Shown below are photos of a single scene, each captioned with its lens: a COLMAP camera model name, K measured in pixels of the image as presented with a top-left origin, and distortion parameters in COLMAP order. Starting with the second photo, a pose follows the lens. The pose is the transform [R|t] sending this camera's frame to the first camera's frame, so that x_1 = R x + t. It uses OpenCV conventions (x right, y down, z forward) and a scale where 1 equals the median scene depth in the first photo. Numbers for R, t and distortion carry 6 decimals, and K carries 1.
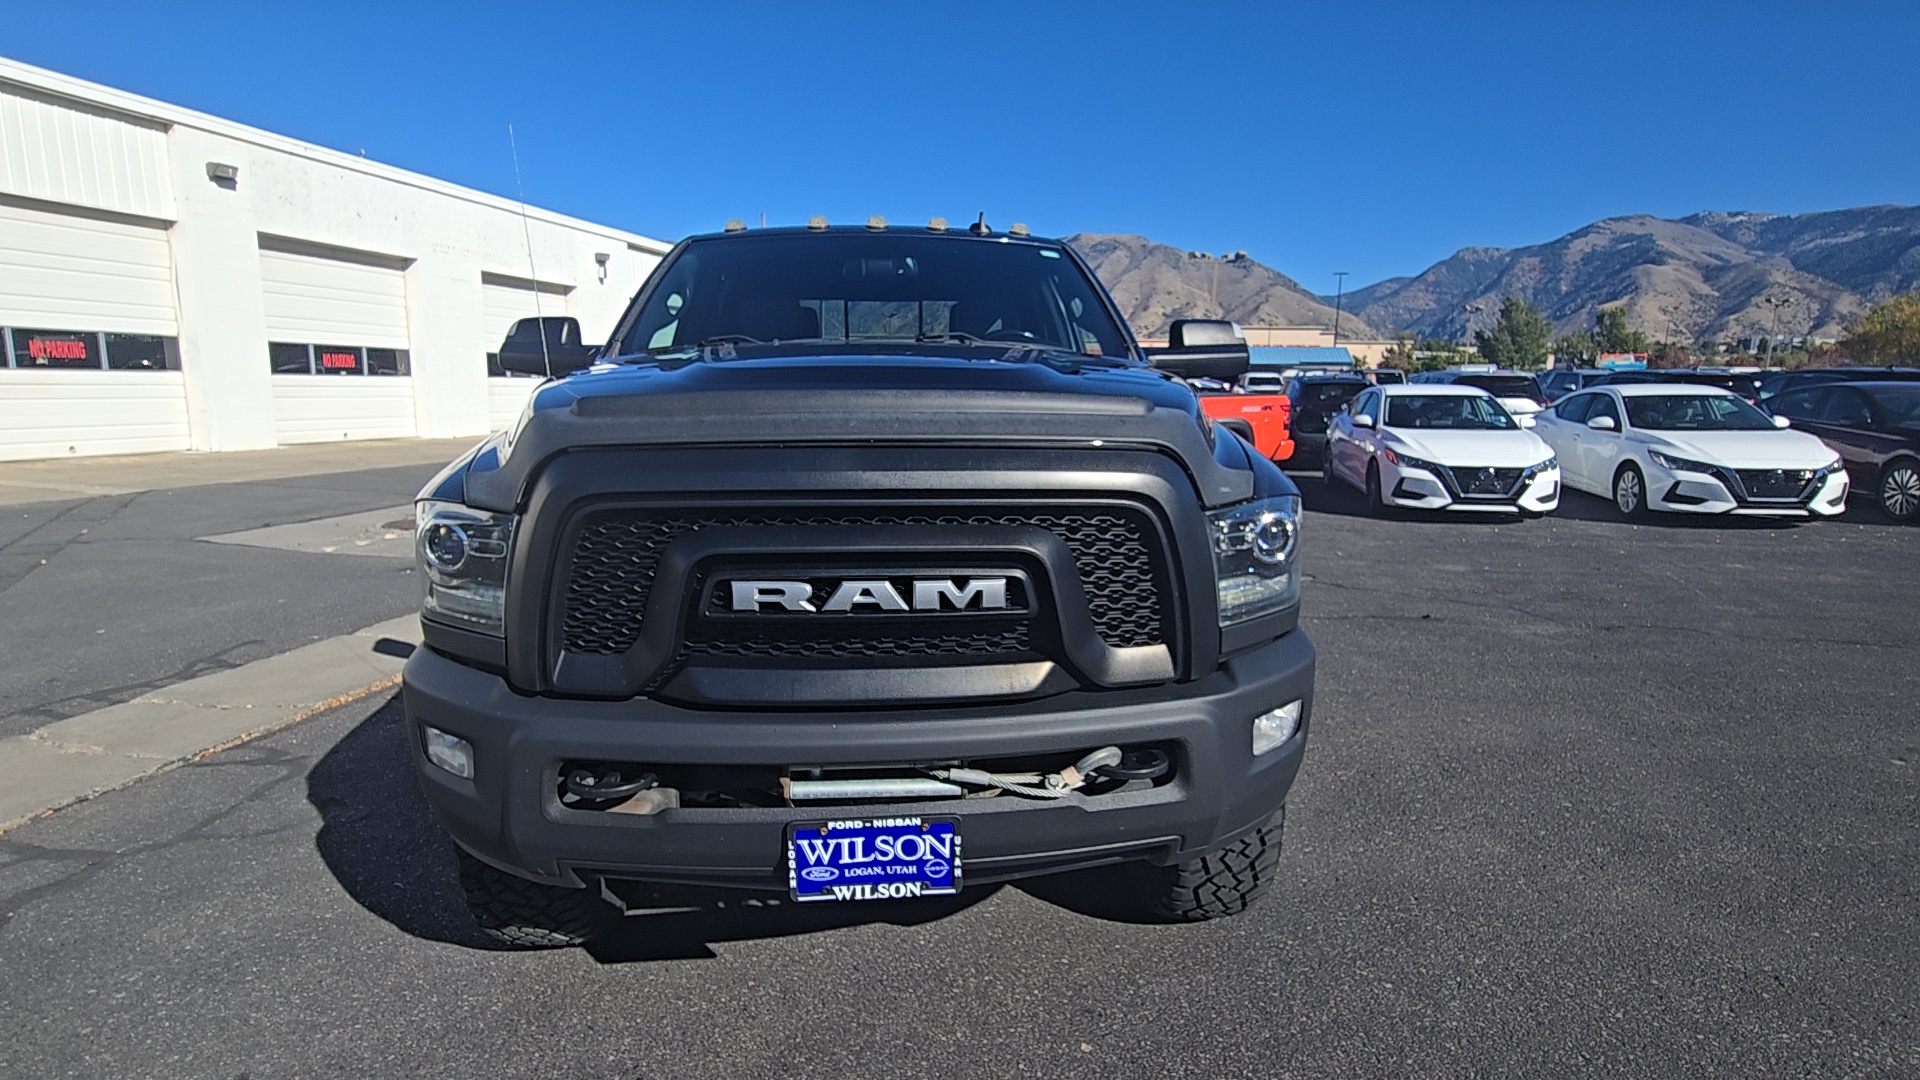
lens RADIAL K [[972.3, 0, 968.4], [0, 972.3, 550.8], [0, 0, 1]] dist [0.008847, -0.005153]
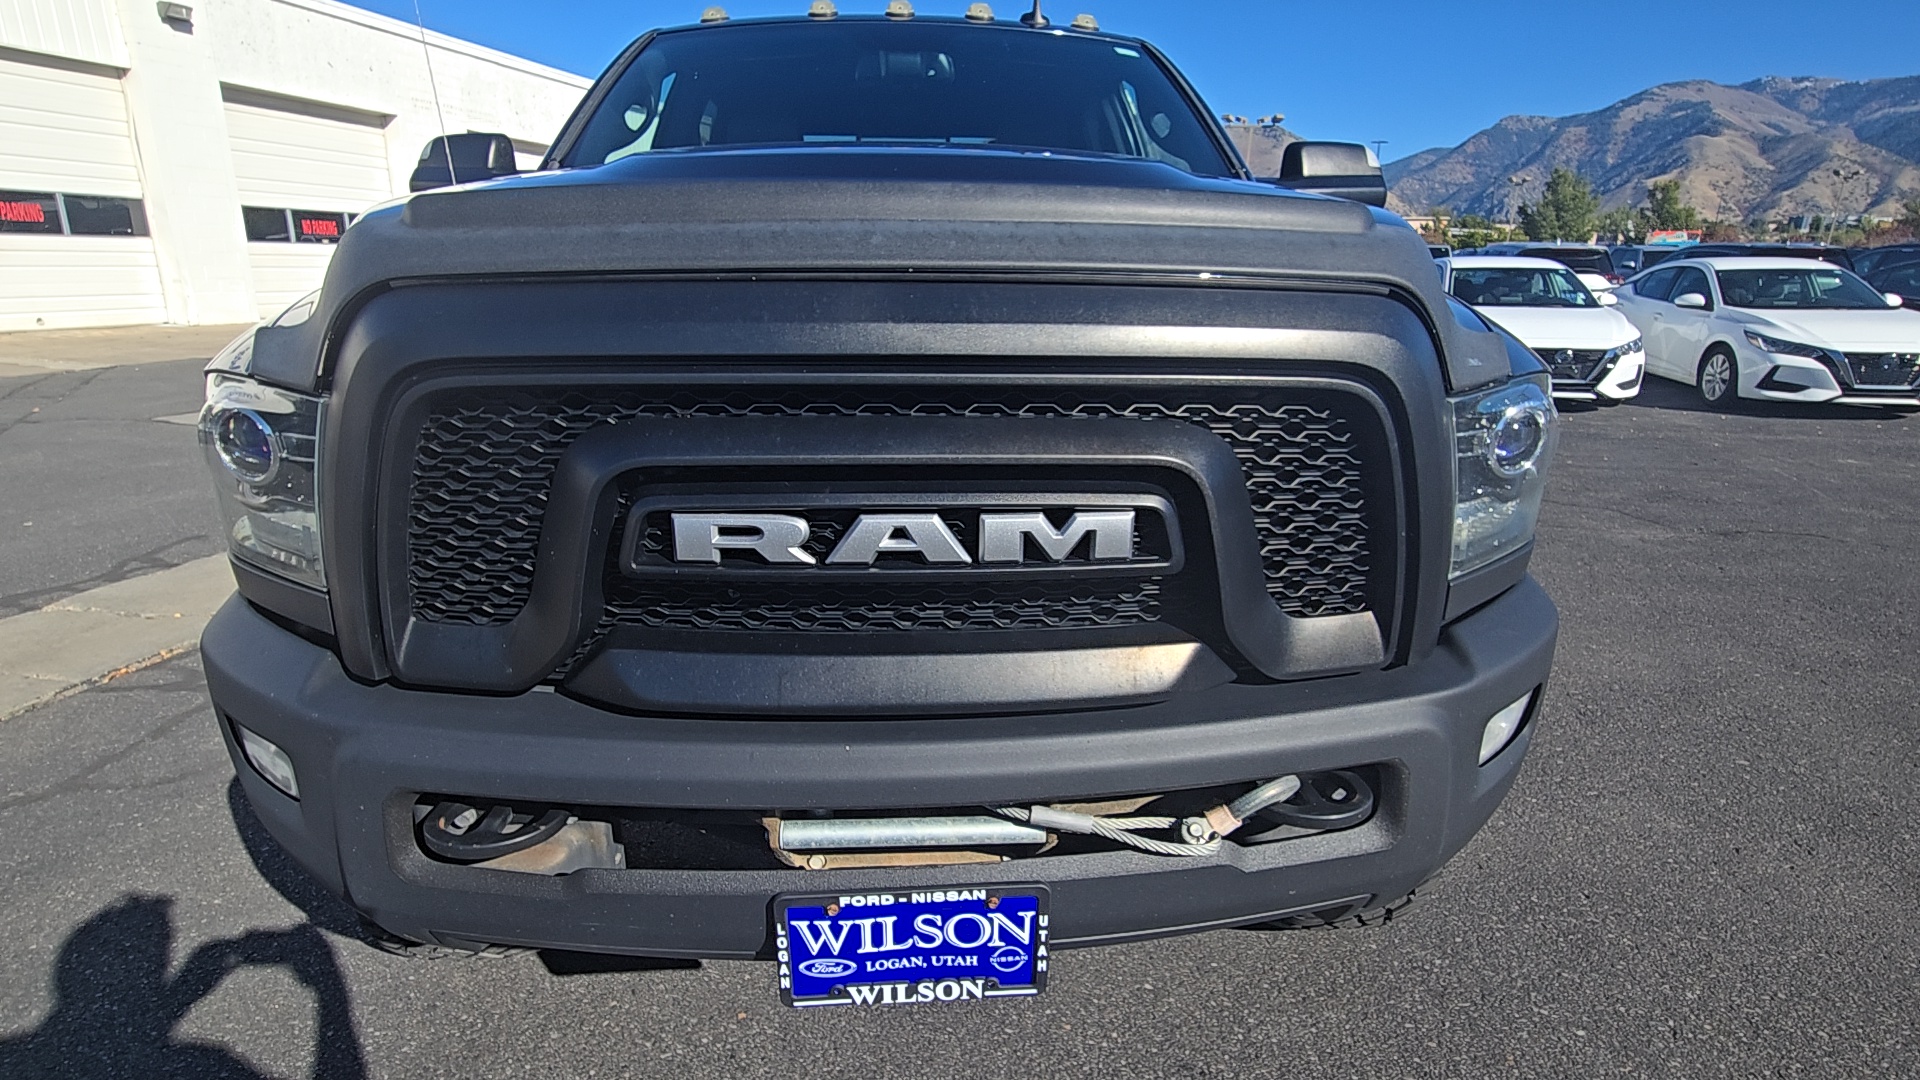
lens RADIAL K [[972.3, 0, 961.9], [0, 972.3, 549.5], [0, 0, 1]] dist [0.008847, -0.005153]
pose [[0.999782, 0.009634, -0.018542, -0.047925], [-0.007394, 0.993074, 0.117262, -0.014142], [0.019543, -0.117099, 0.992928, 0.349265]]
